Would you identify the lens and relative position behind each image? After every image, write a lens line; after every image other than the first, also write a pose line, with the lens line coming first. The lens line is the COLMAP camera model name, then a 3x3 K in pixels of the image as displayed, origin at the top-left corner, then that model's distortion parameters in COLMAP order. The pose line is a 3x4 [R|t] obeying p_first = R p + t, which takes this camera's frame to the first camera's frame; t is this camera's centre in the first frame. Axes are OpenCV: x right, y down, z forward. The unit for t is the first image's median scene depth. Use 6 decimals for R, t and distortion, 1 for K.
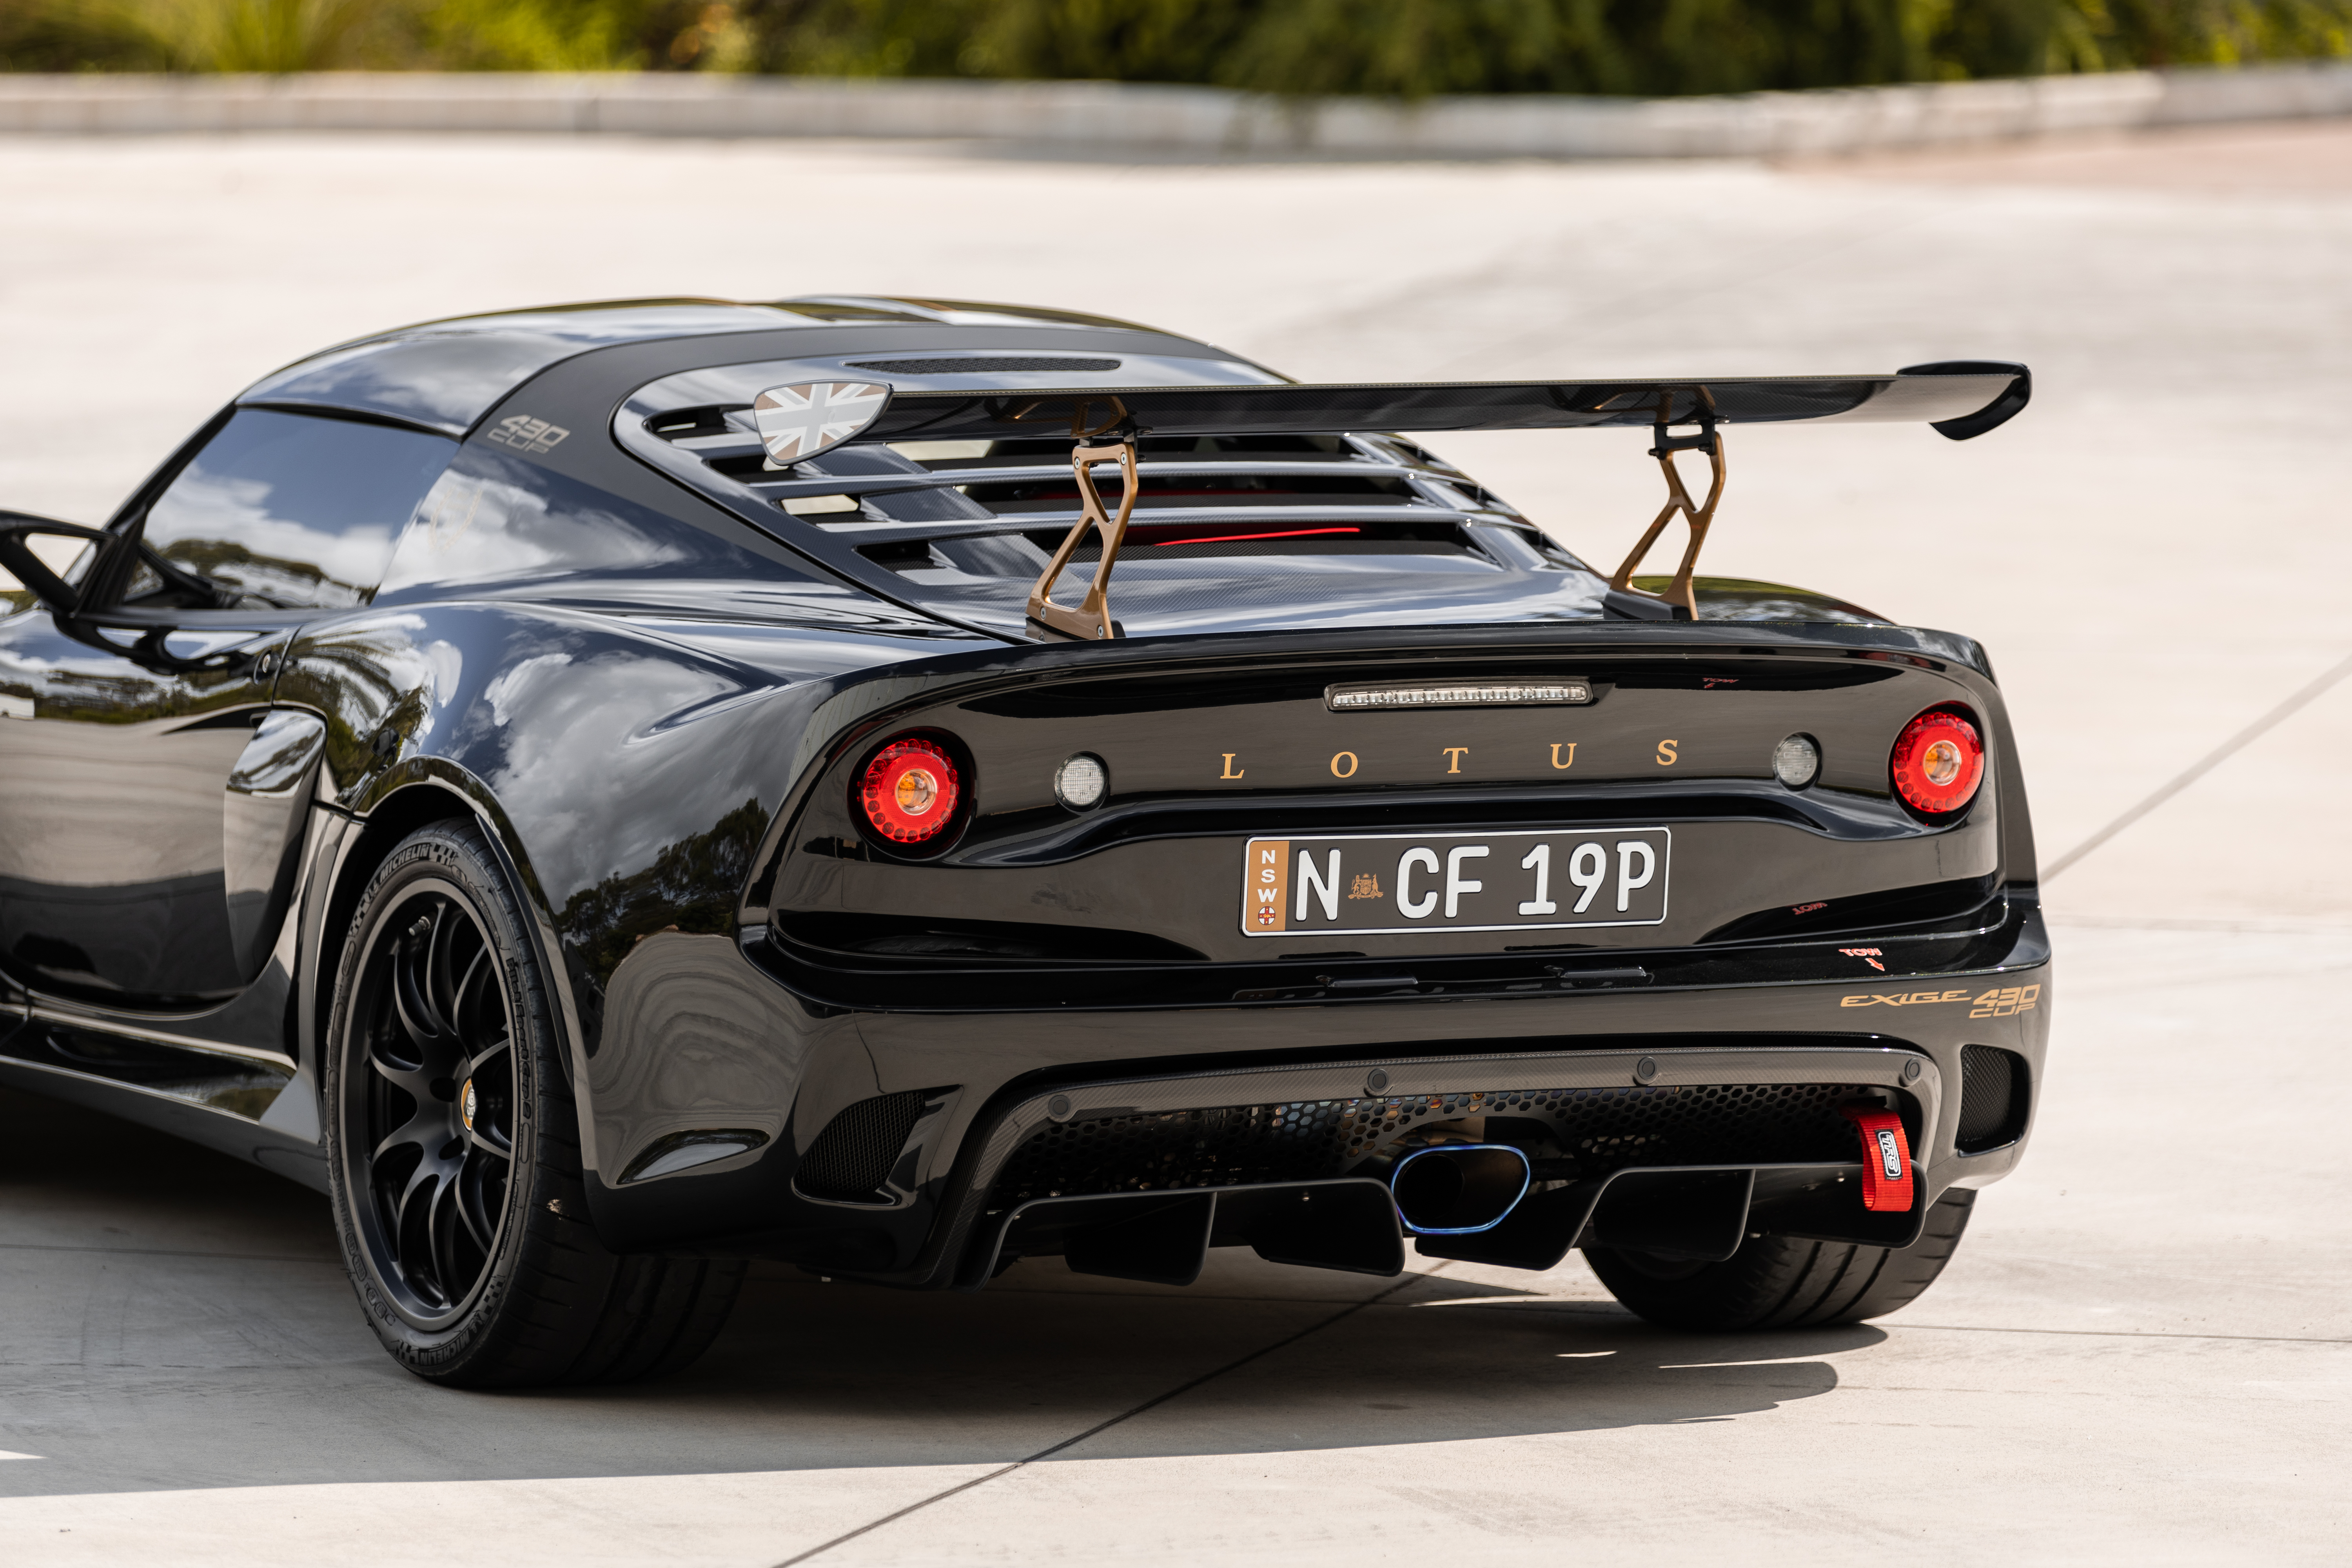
lens RADIAL K [[13144.6, 0, 1175.3], [0, 13144.6, 709.0], [0, 0, 1]] dist [0.351649, -17.671868]
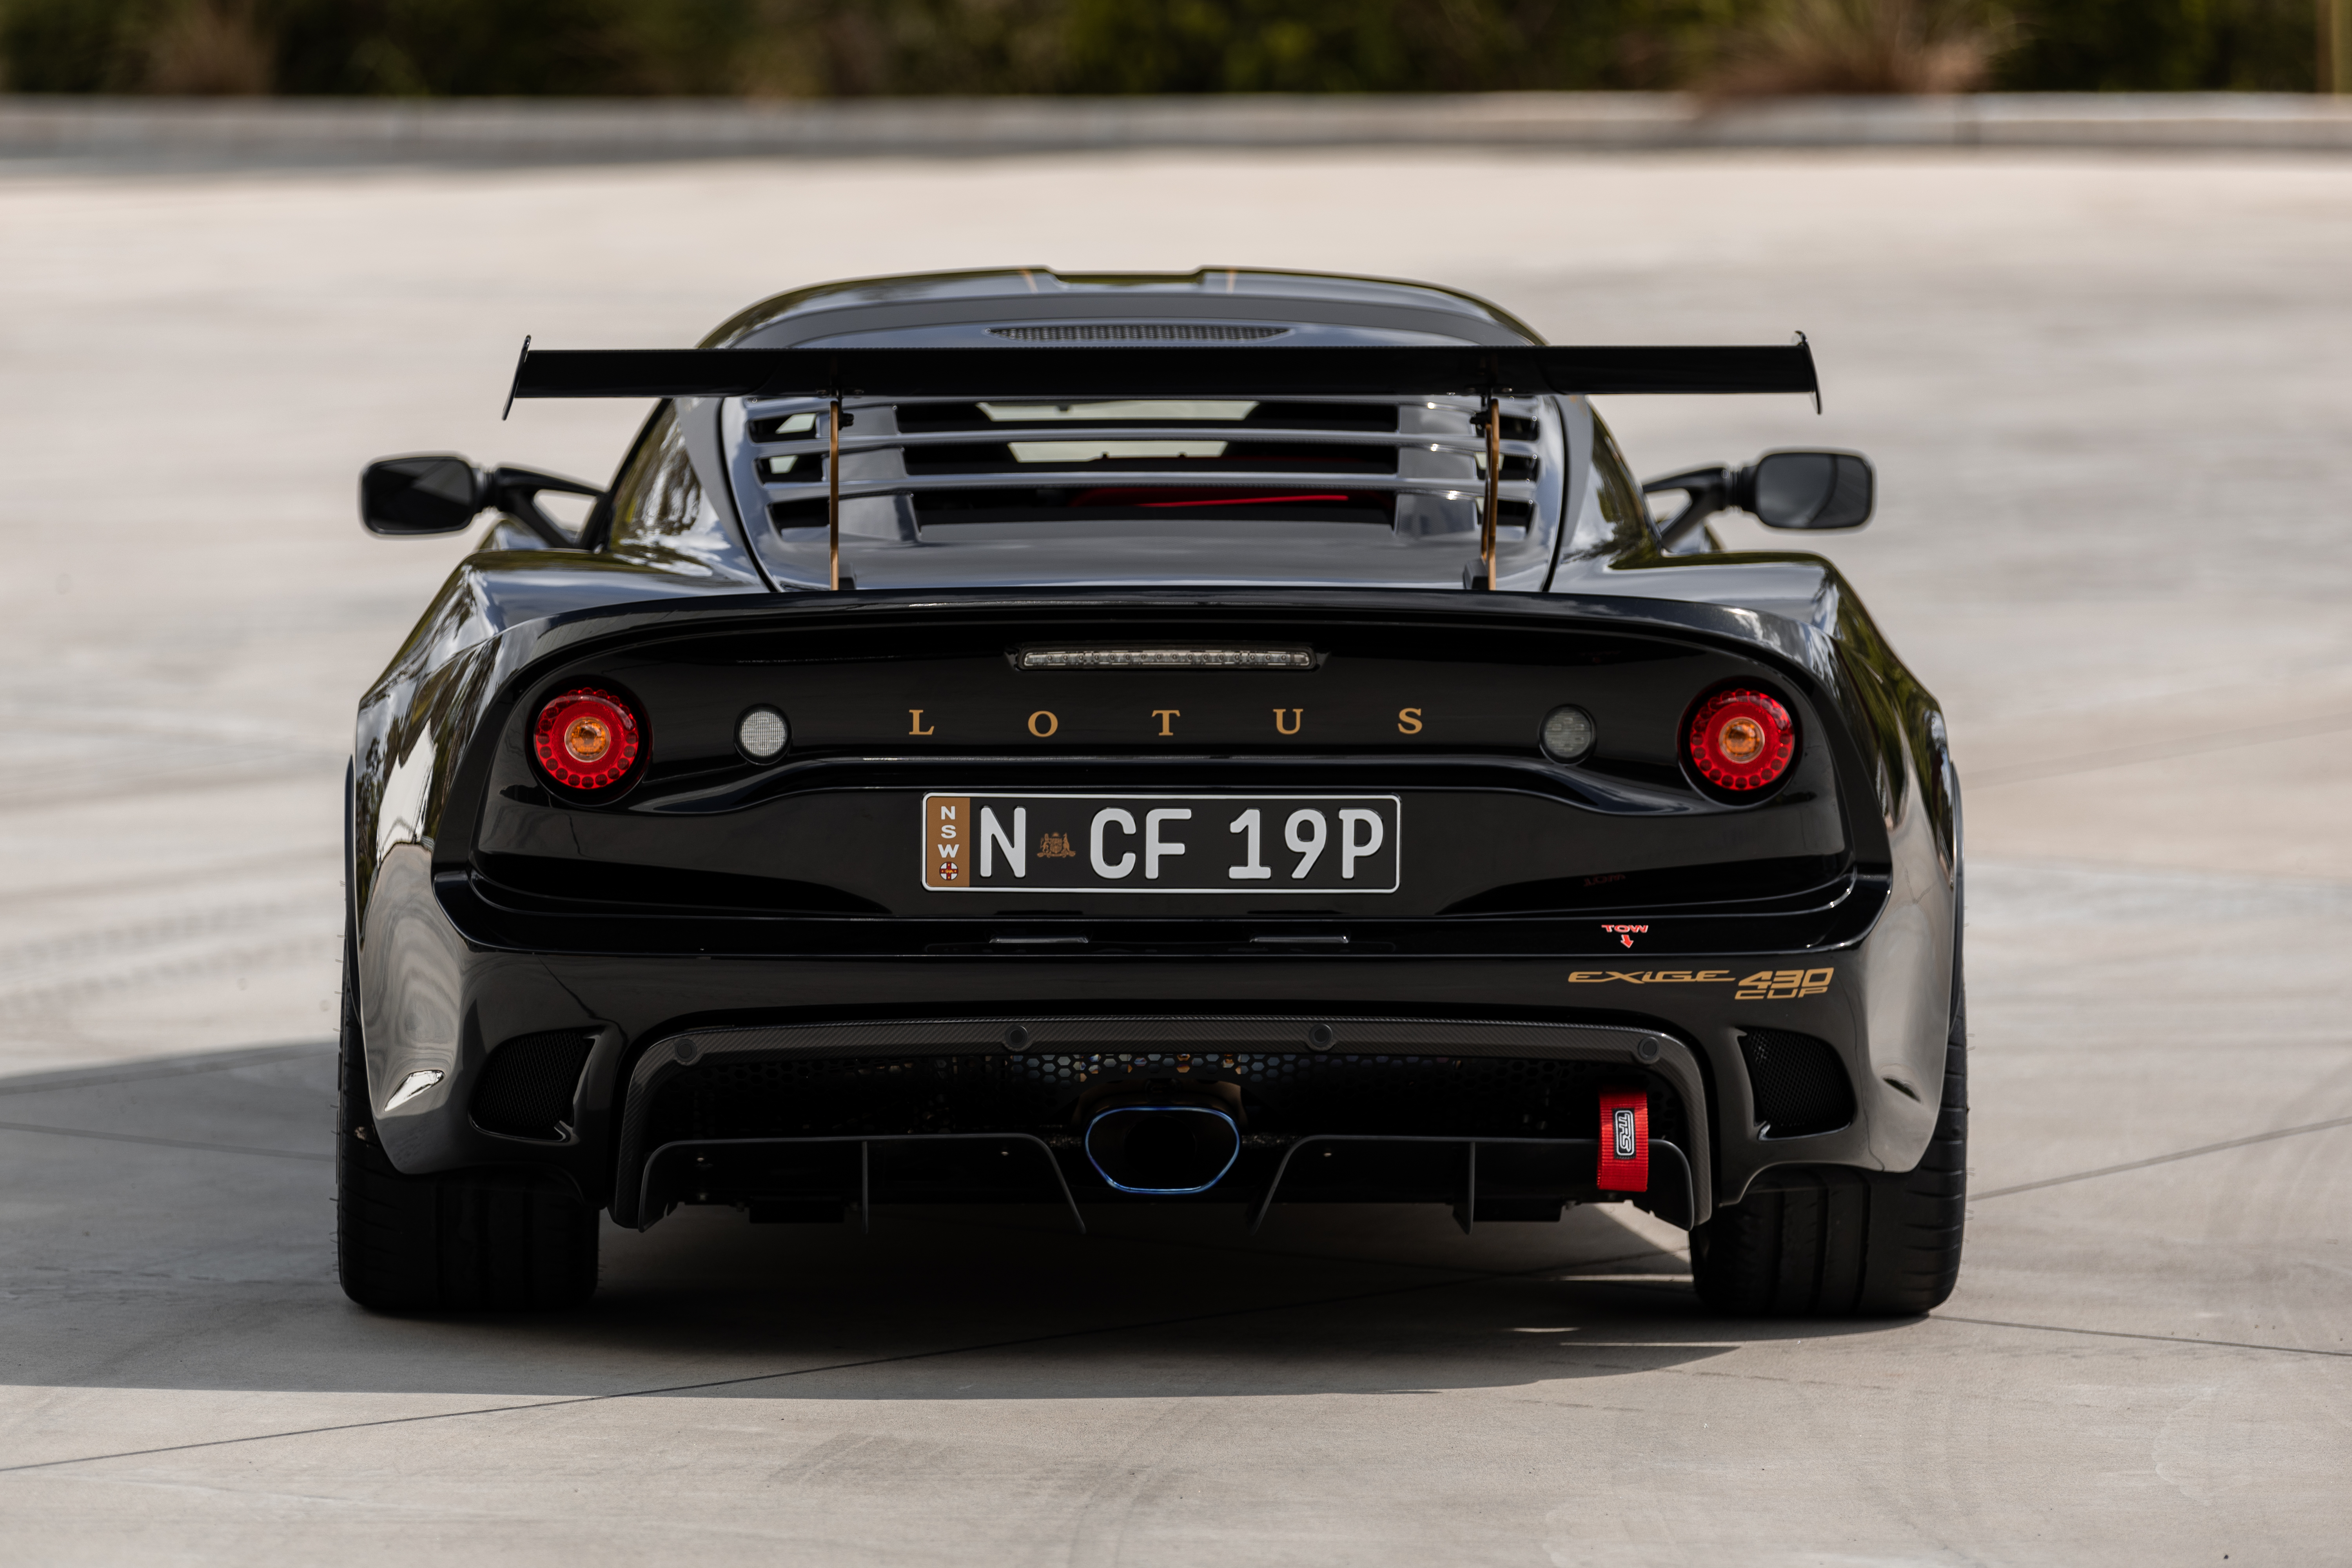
lens RADIAL K [[13144.6, 0, 1175.3], [0, 13144.6, 709.0], [0, 0, 1]] dist [0.351649, -17.671868]
pose [[0.906394, 0.022502, -0.421834, 0.445362], [-0.024262, 0.999705, 0.001197, 0.001637], [0.421737, 0.009150, 0.906672, 0.090131]]
